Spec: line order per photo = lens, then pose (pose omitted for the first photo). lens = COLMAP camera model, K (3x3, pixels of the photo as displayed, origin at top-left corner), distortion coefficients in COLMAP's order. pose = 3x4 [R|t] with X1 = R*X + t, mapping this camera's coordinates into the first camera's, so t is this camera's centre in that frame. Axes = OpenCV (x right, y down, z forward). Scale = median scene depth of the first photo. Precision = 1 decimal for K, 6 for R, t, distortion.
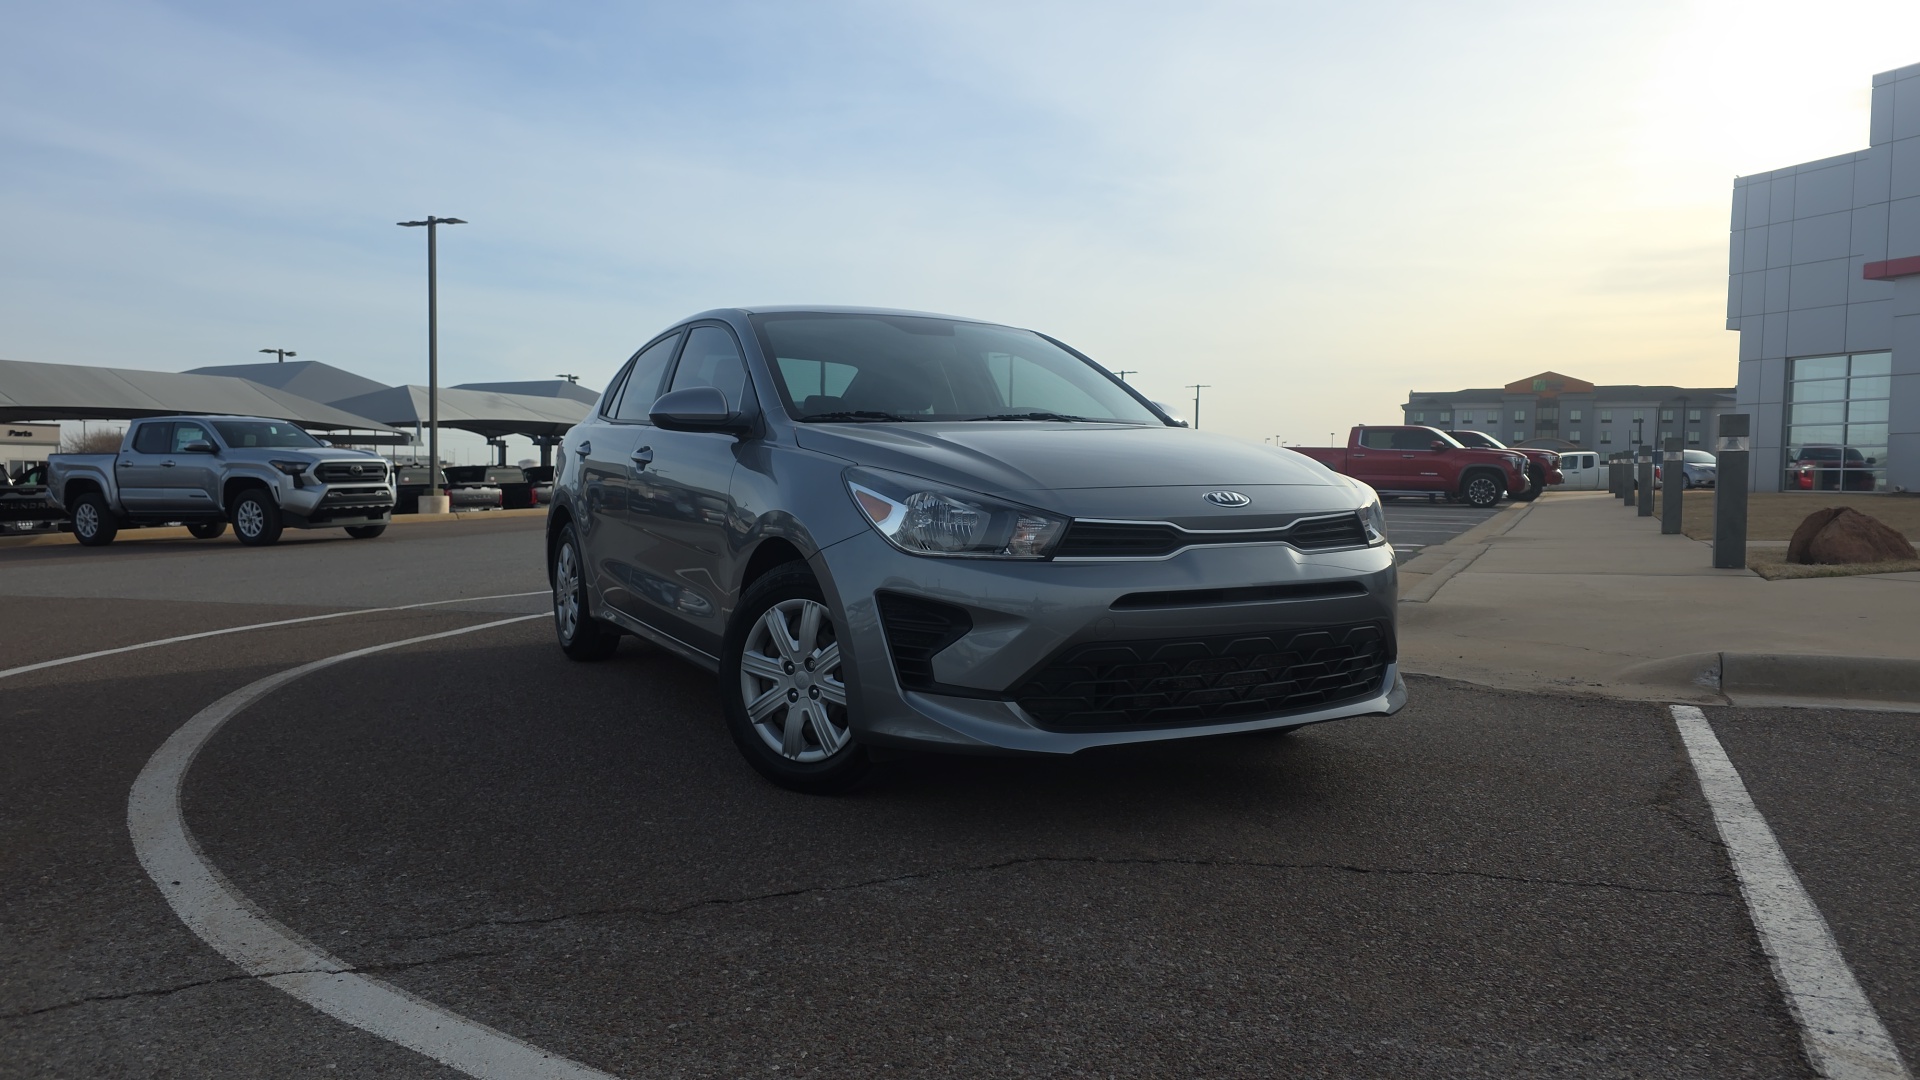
lens RADIAL K [[1290.6, 0, 952.5], [0, 1290.6, 536.2], [0, 0, 1]] dist [0.063873, -0.074272]
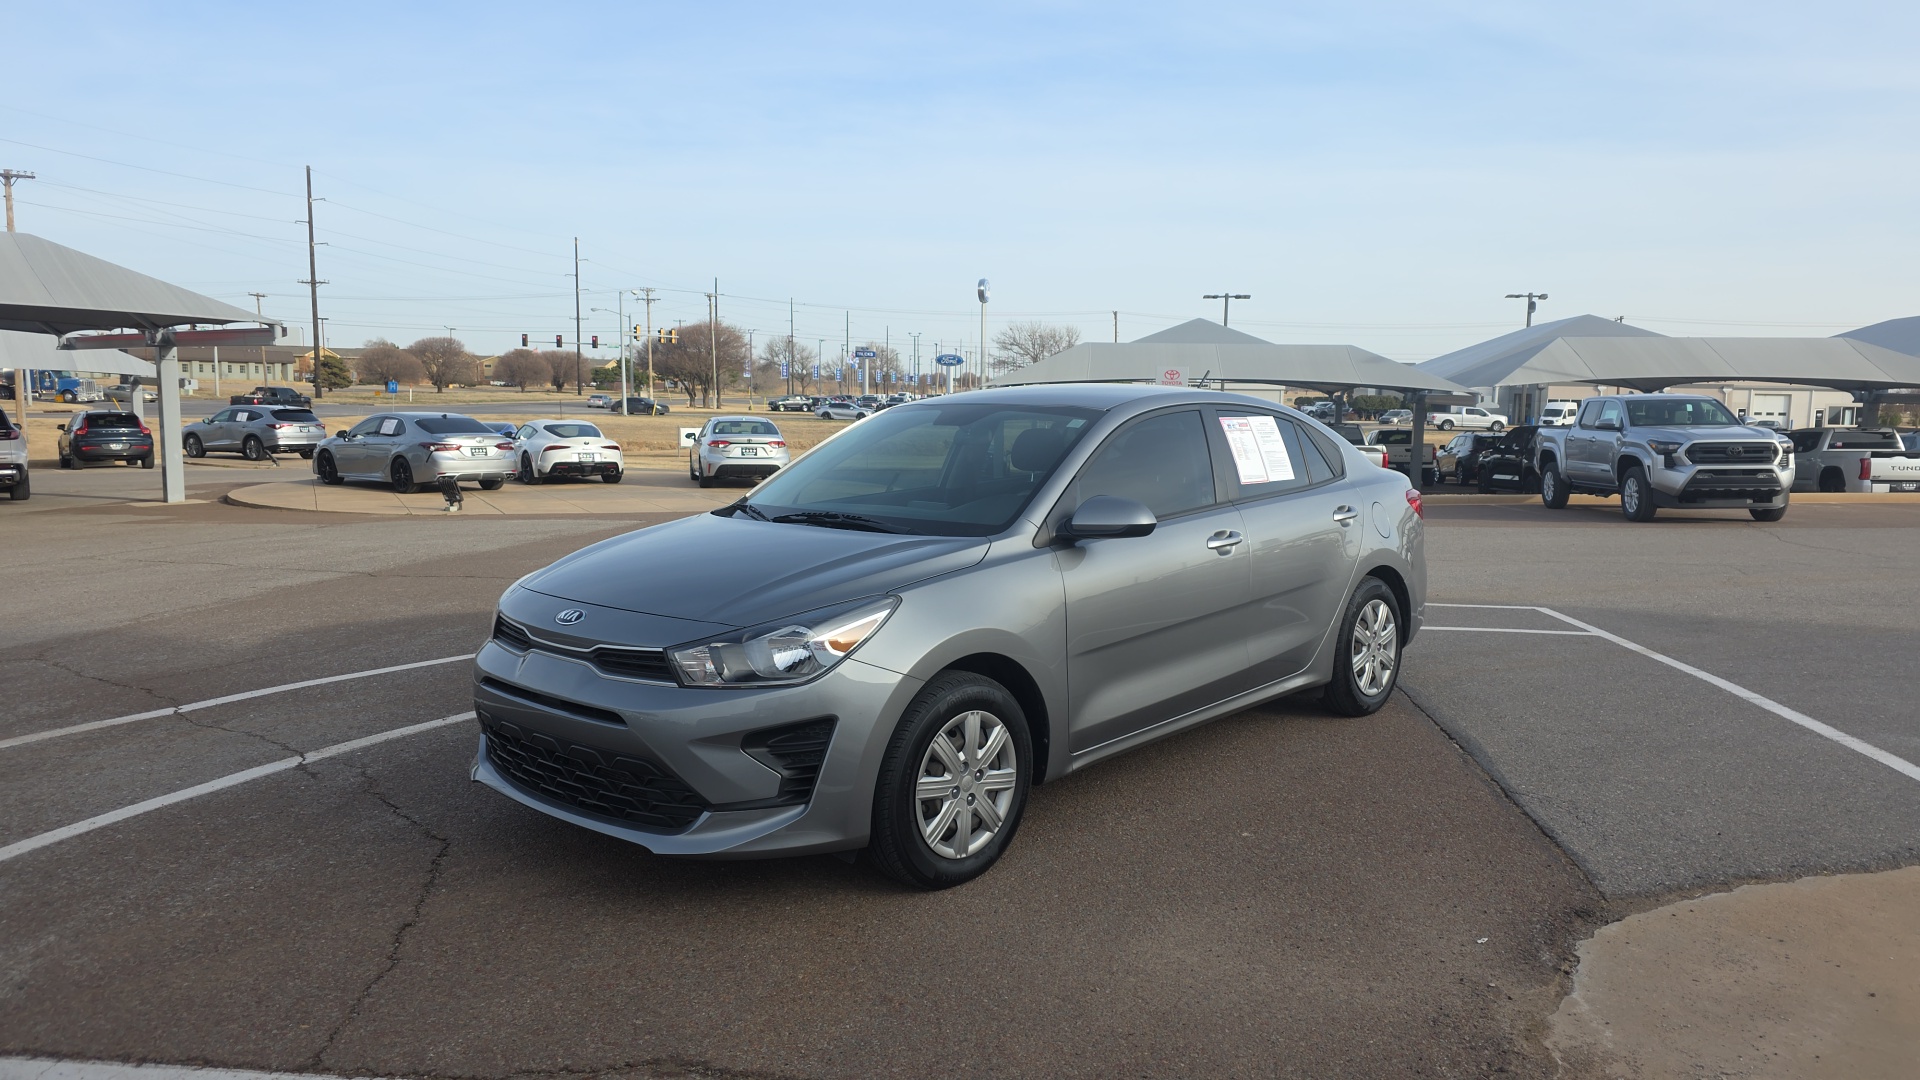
lens RADIAL K [[1294.4, 0, 1015.2], [0, 1294.4, 486.7], [0, 0, 1]] dist [0.016929, -0.003887]
pose [[0.344742, 0.058929, -0.936846, 0.267038], [-0.051221, 0.997722, 0.043910, -0.040479], [0.937299, 0.032848, 0.346975, 0.176839]]
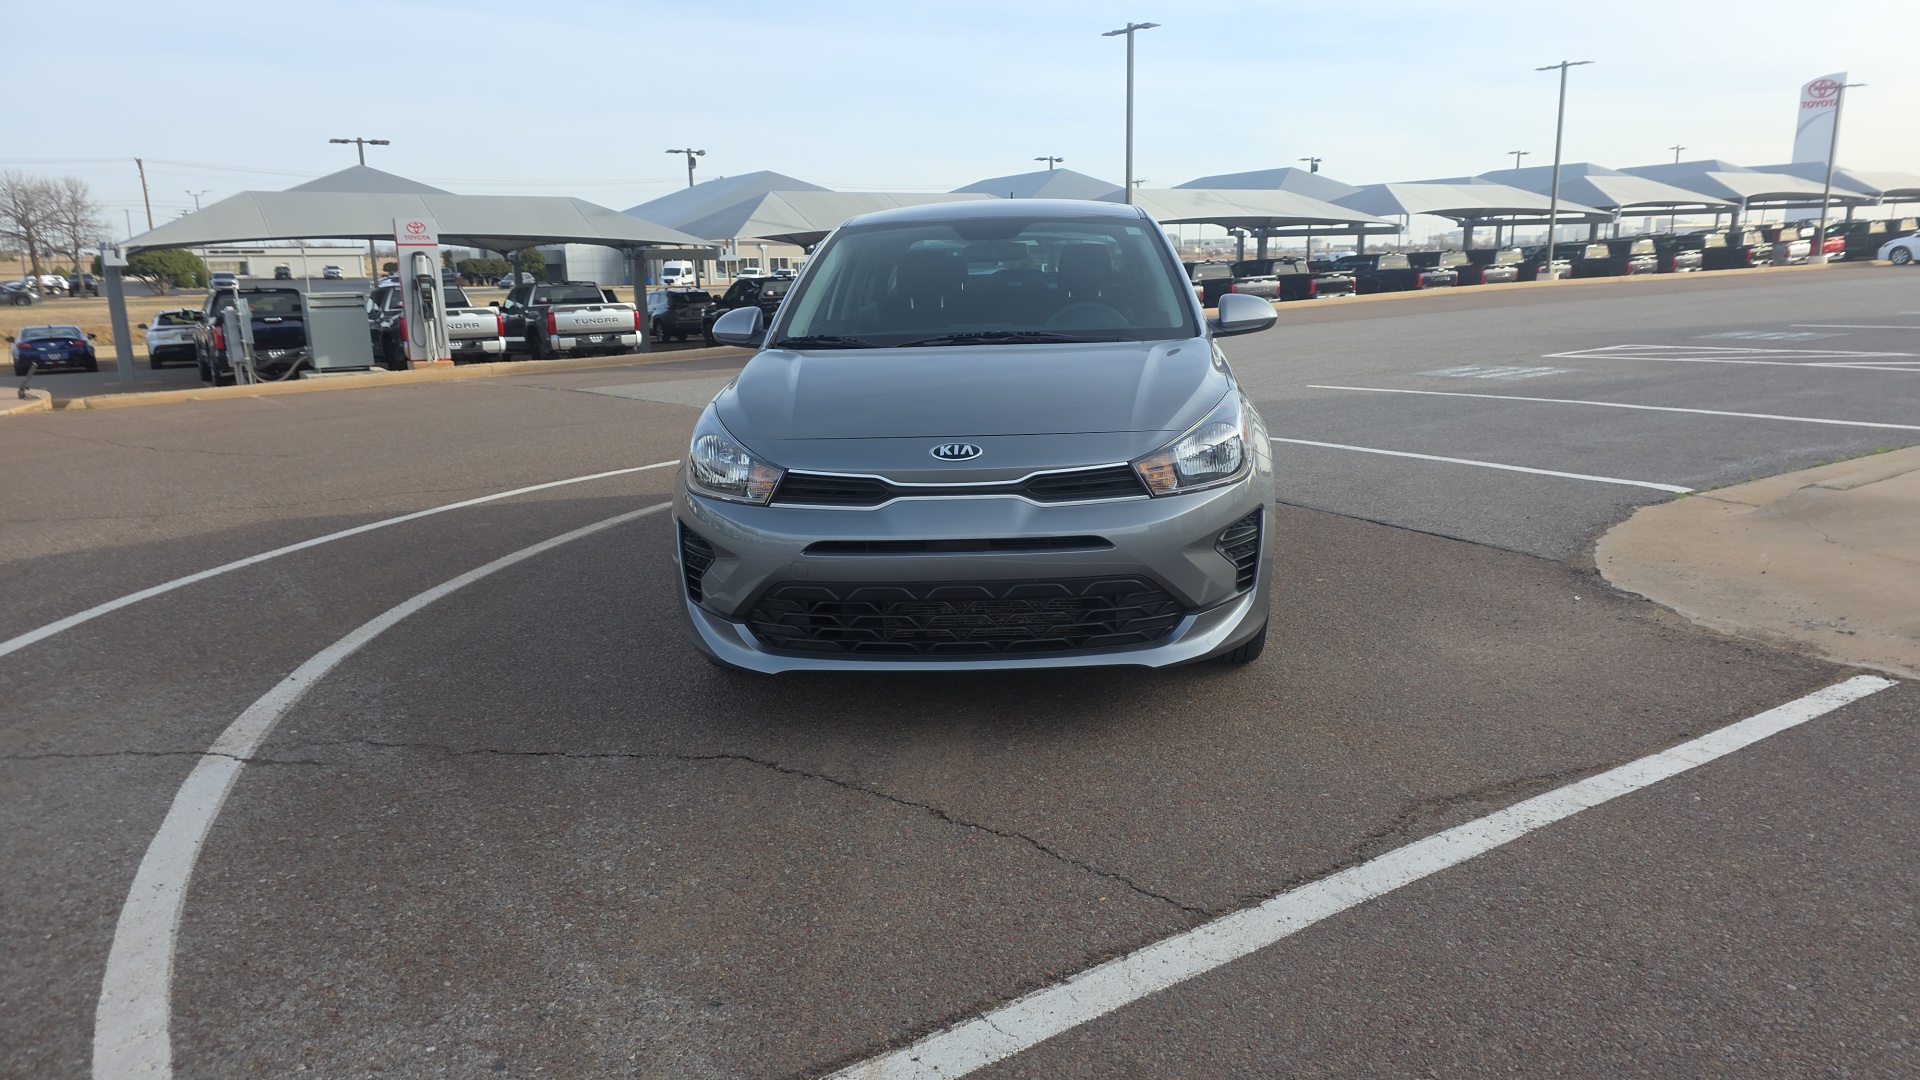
lens RADIAL K [[1273.1, 0, 1017.2], [0, 1273.1, 550.7], [0, 0, 1]] dist [0.065434, -0.061753]
pose [[0.859157, 0.088358, -0.504025, 0.142330], [0.003909, 0.983817, 0.179132, -0.024559], [0.511697, -0.155873, 0.844908, 0.026287]]
